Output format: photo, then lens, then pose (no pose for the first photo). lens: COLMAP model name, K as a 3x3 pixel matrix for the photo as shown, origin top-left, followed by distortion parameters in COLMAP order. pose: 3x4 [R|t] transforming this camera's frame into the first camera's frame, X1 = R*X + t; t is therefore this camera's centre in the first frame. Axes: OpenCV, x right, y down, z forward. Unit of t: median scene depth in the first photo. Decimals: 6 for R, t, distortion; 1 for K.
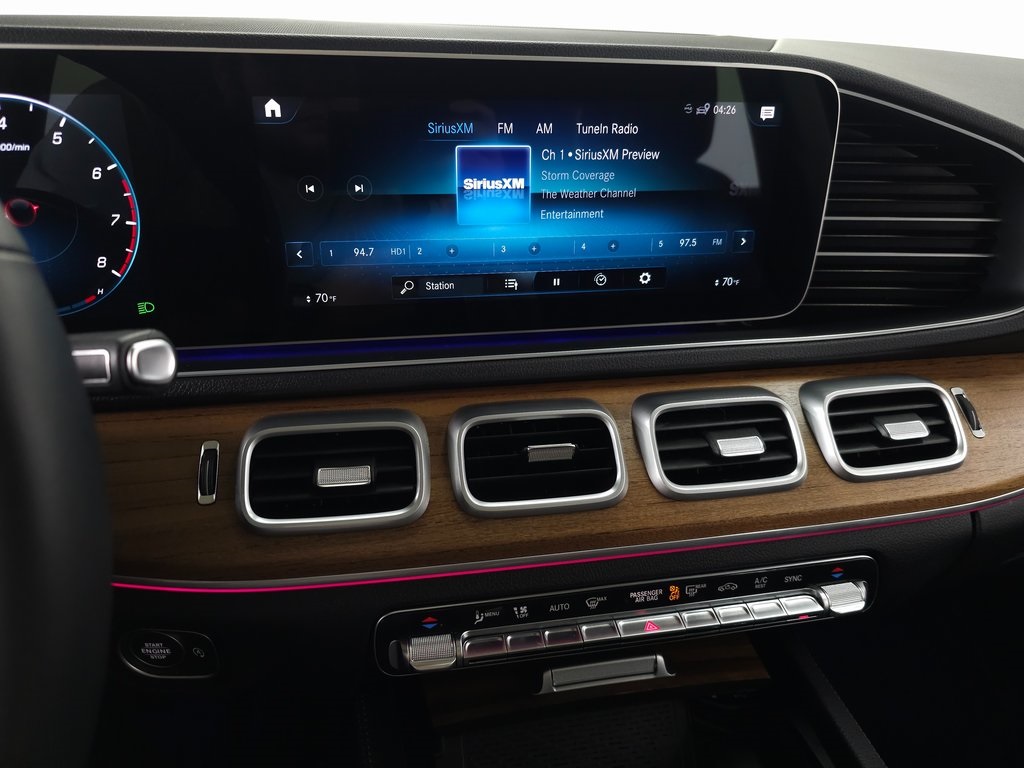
lens RADIAL K [[689.1, 0, 511.3], [0, 689.1, 382.6], [0, 0, 1]] dist [0.023811, -0.037515]
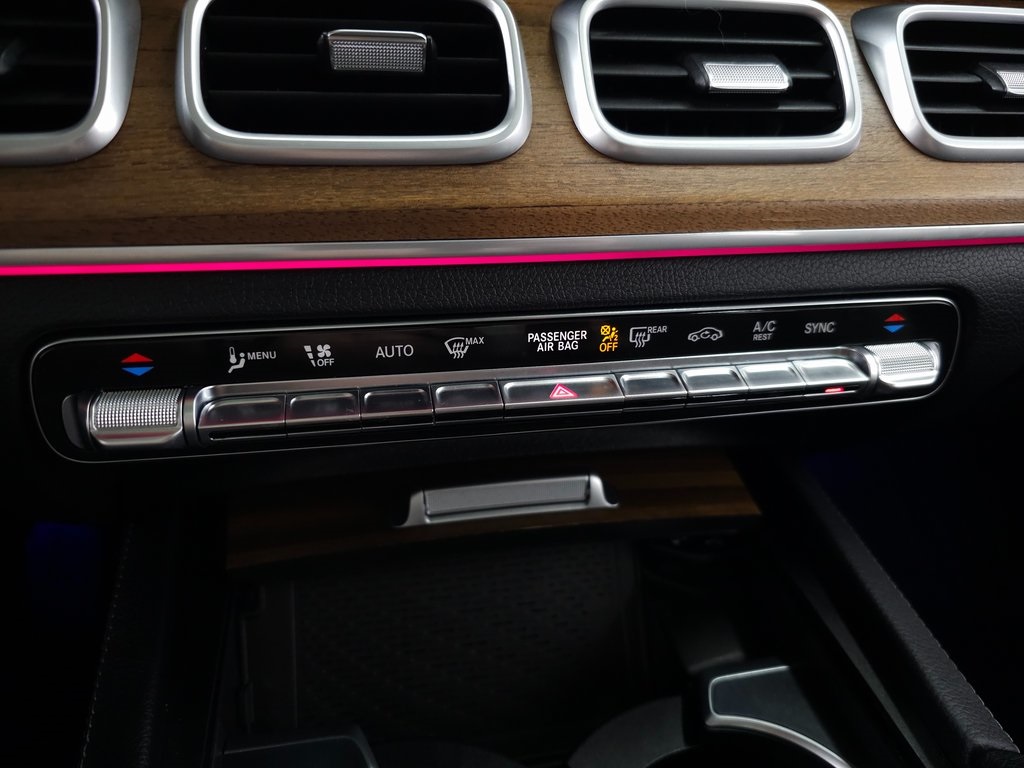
lens RADIAL K [[689.1, 0, 513.6], [0, 689.1, 381.5], [0, 0, 1]] dist [0.023811, -0.037515]
pose [[0.999545, 0.022770, 0.019803, 0.146913], [-0.025276, 0.990222, 0.137193, 0.260954], [-0.016486, -0.137631, 0.990346, 0.440361]]
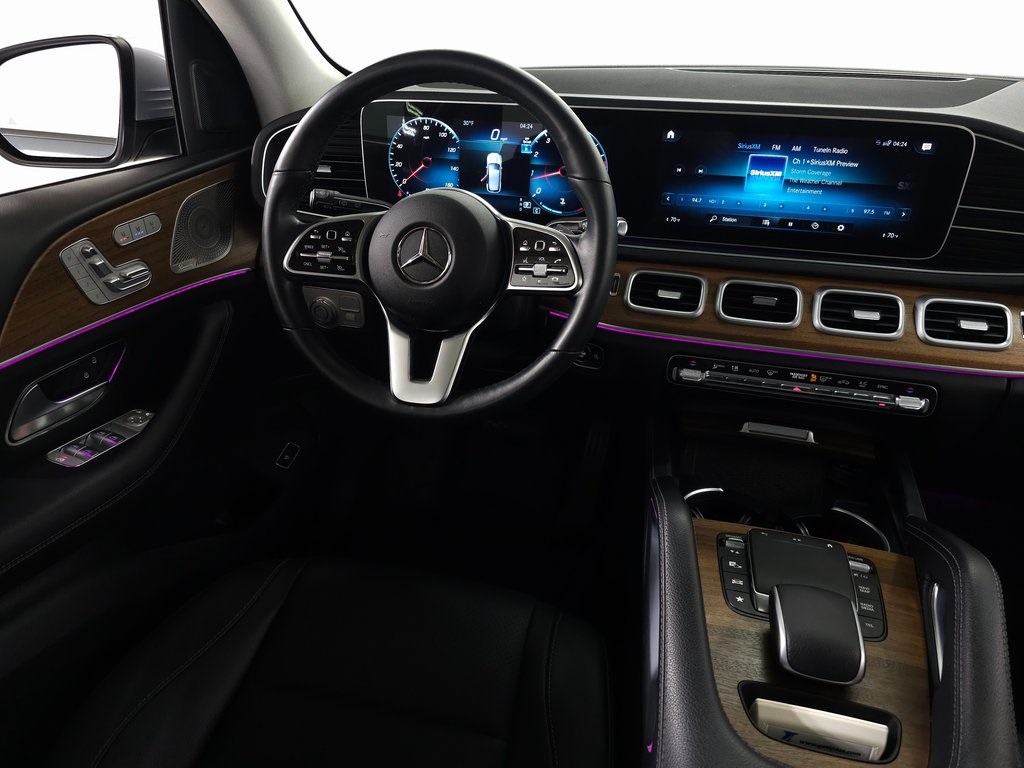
lens RADIAL K [[689.1, 0, 505.1], [0, 689.1, 379.6], [0, 0, 1]] dist [0.023811, -0.037515]
pose [[0.889950, 0.199369, -0.410172, 0.260720], [-0.180175, 0.979922, 0.085376, 0.294675], [0.418958, -0.002077, 0.908003, -1.262727]]
